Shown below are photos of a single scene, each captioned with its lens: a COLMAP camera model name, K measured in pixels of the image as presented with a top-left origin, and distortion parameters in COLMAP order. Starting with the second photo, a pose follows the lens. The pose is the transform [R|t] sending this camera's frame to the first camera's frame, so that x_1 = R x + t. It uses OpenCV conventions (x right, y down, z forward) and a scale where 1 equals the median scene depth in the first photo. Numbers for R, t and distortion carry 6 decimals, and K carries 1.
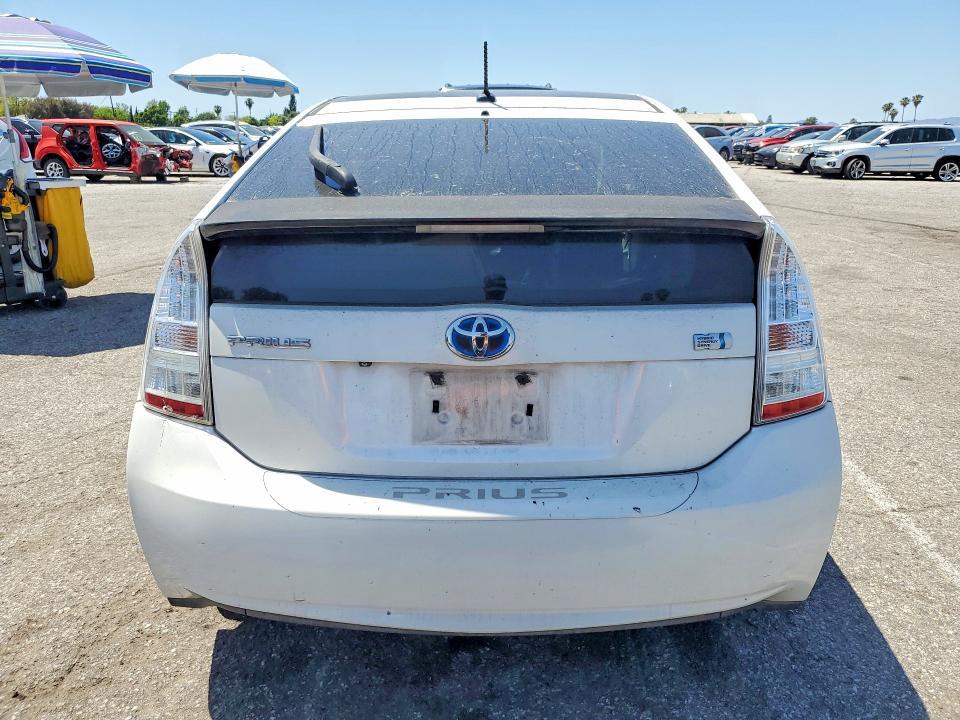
lens RADIAL K [[743.7, 0, 480.0], [0, 743.7, 360.0], [0, 0, 1]] dist [0.008751, 0.009429]
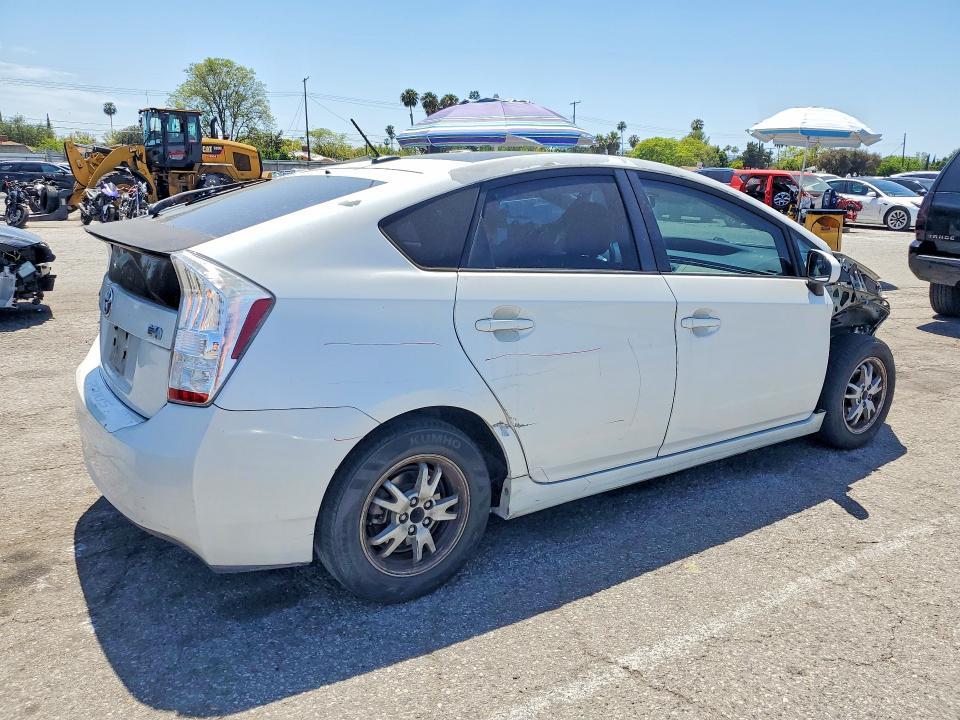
lens RADIAL K [[743.7, 0, 480.0], [0, 743.7, 360.0], [0, 0, 1]] dist [0.008751, 0.009429]
pose [[0.587551, 0.210736, -0.781265, 0.130745], [-0.257955, 0.963900, 0.066004, -0.016451], [0.766970, 0.162750, 0.620700, 0.042869]]
